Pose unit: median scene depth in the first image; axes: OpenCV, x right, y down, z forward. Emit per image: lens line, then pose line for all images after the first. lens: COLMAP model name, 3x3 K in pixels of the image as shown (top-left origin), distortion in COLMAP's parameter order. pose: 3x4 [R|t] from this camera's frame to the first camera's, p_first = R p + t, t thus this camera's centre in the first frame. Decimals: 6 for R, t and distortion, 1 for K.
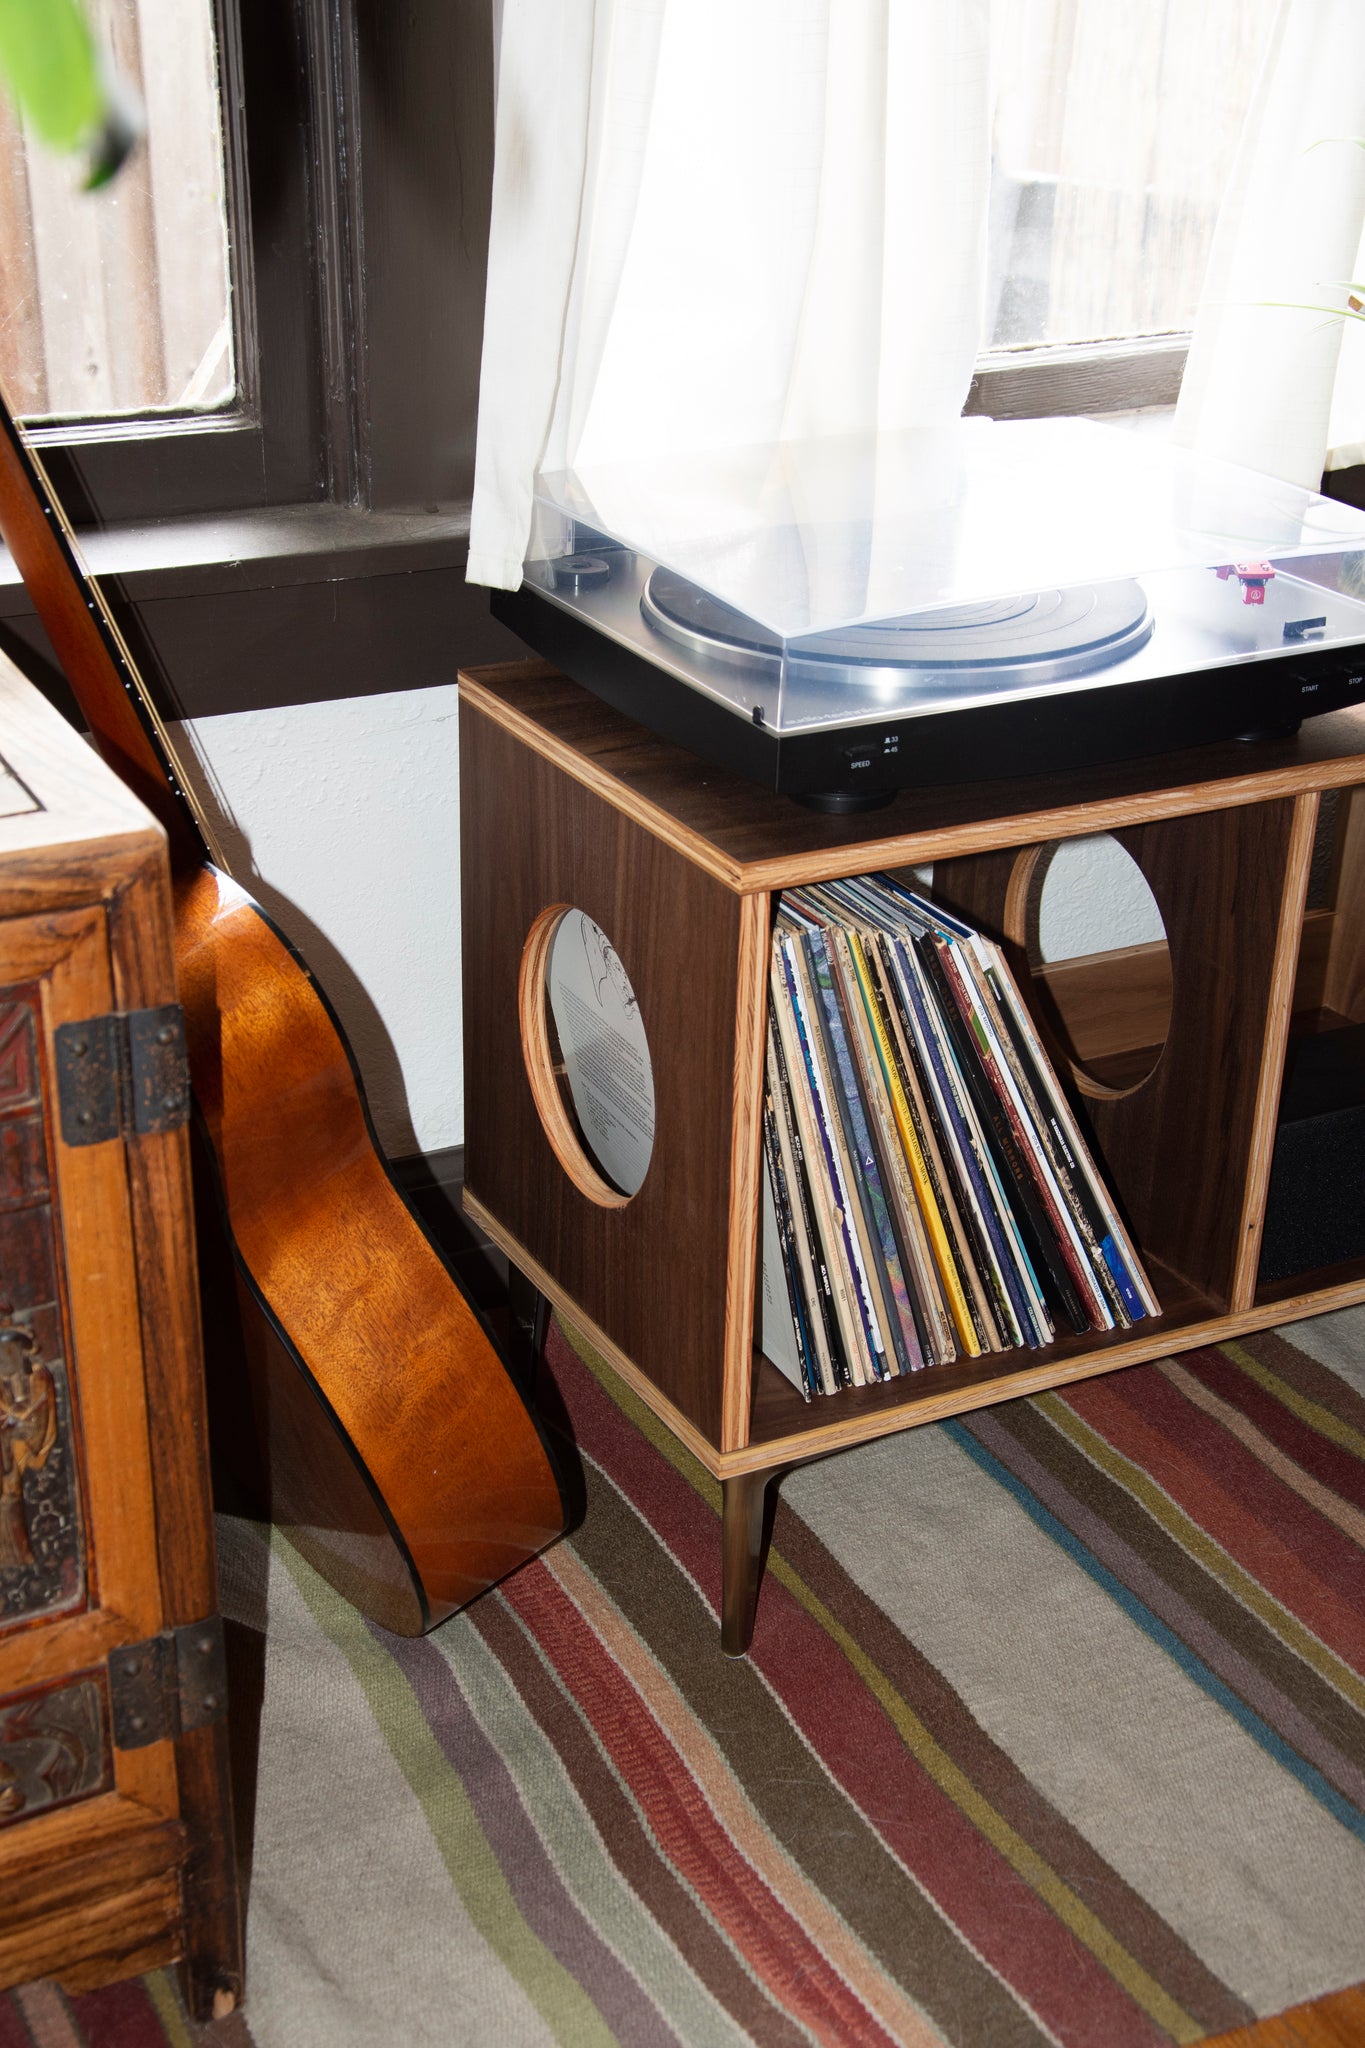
lens RADIAL K [[2712.4, 0, 682.5], [0, 2712.4, 1024.0], [0, 0, 1]] dist [0.129784, 0.027997]
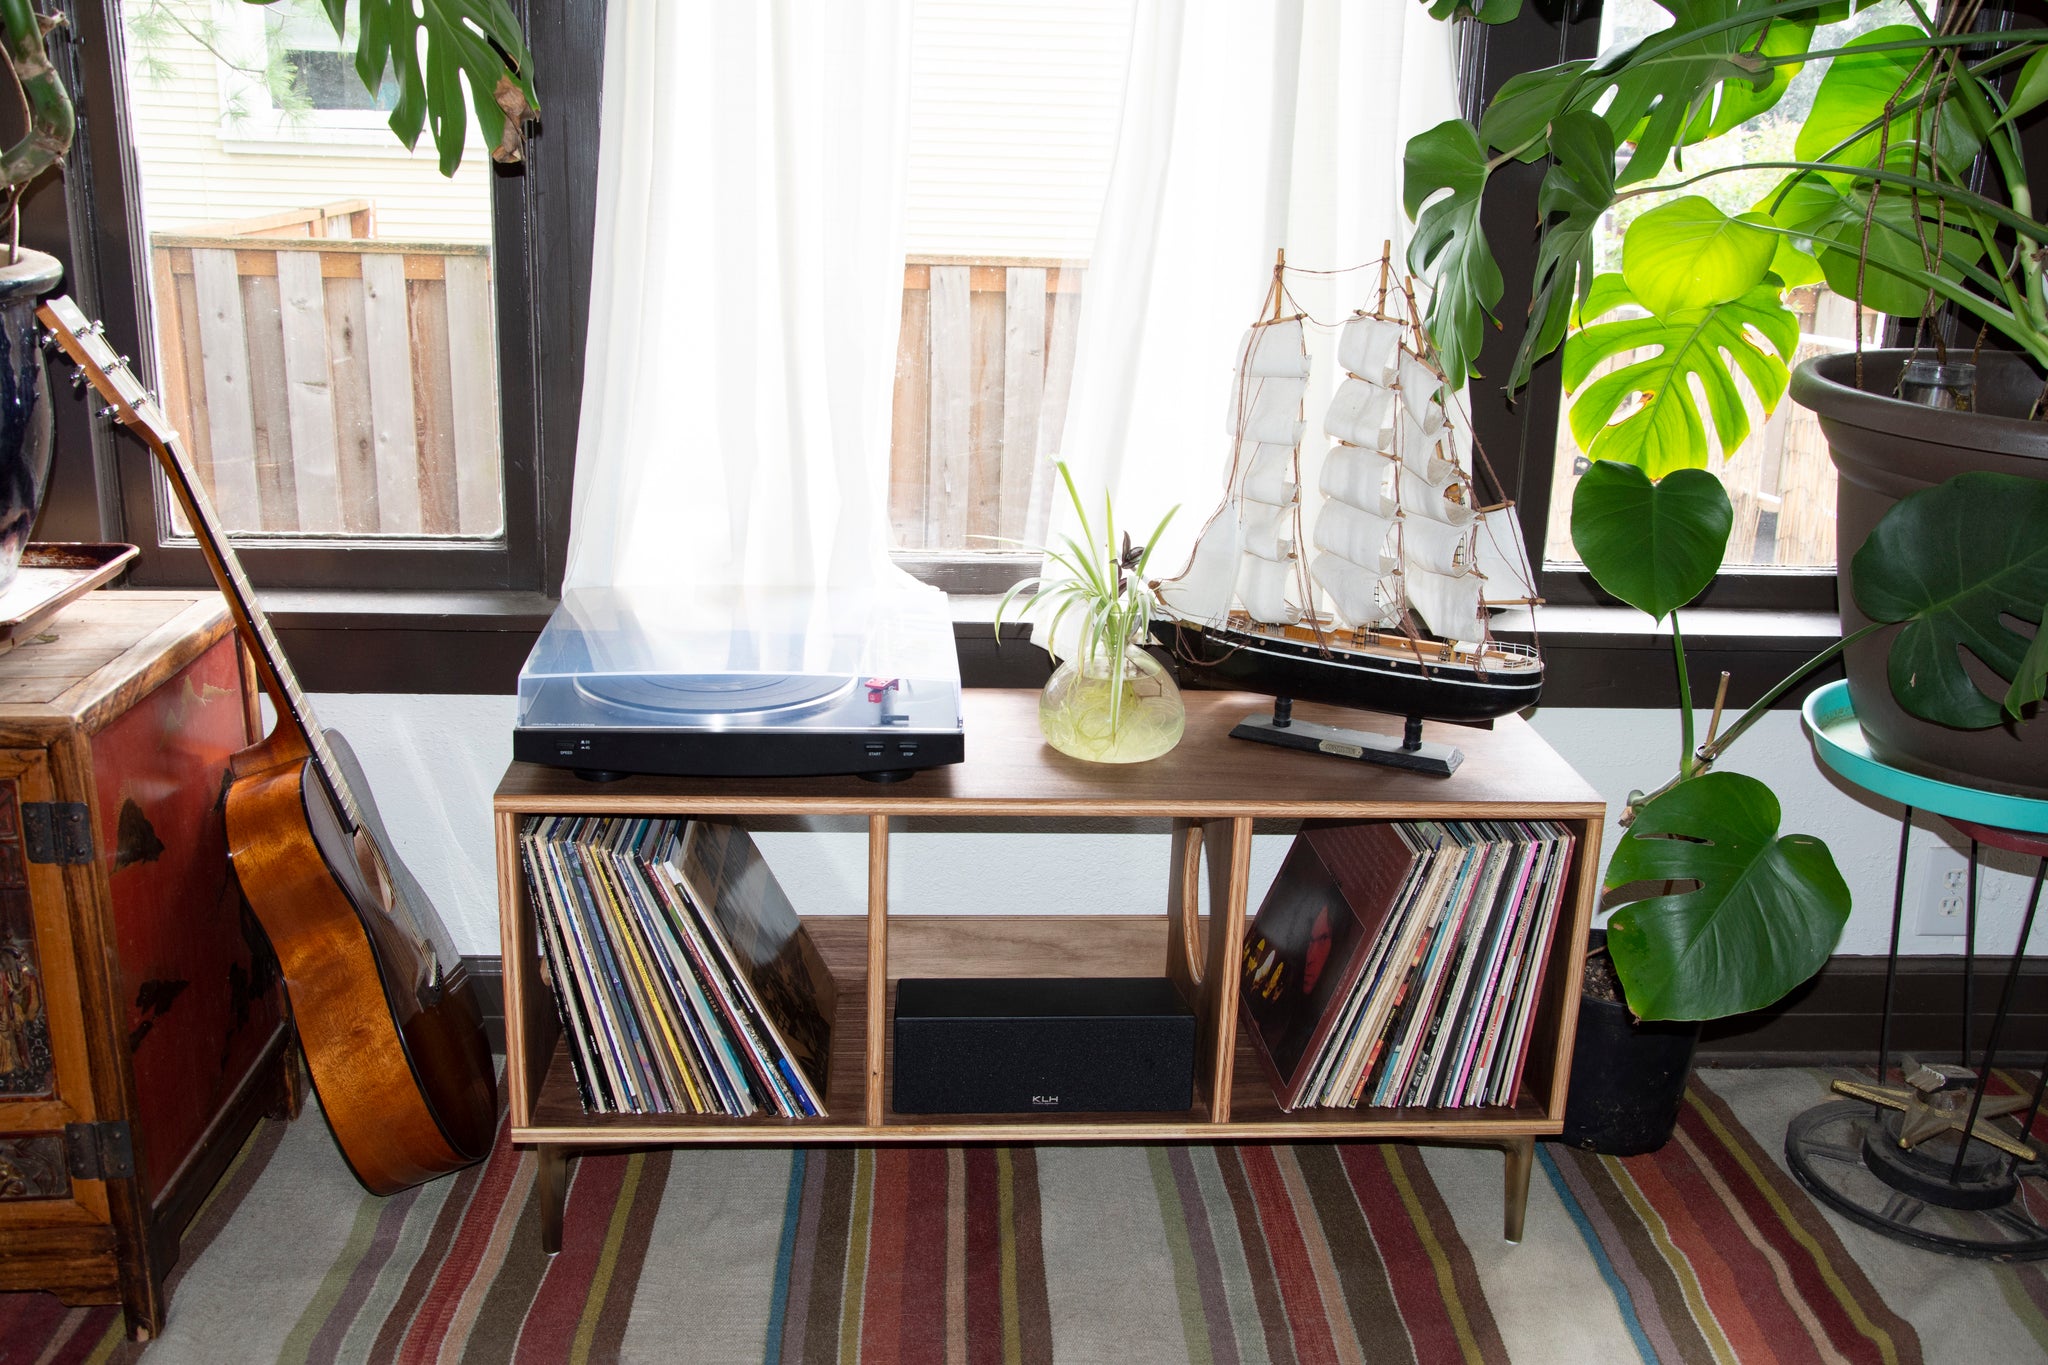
lens RADIAL K [[1826.2, 0, 1024.0], [0, 1826.2, 682.5], [0, 0, 1]] dist [-0.088304, 0.187874]
pose [[0.920335, 0.125944, -0.370299, 0.761259], [-0.180650, 0.976584, -0.116833, -0.051183], [0.346913, 0.174420, 0.921536, -0.031756]]
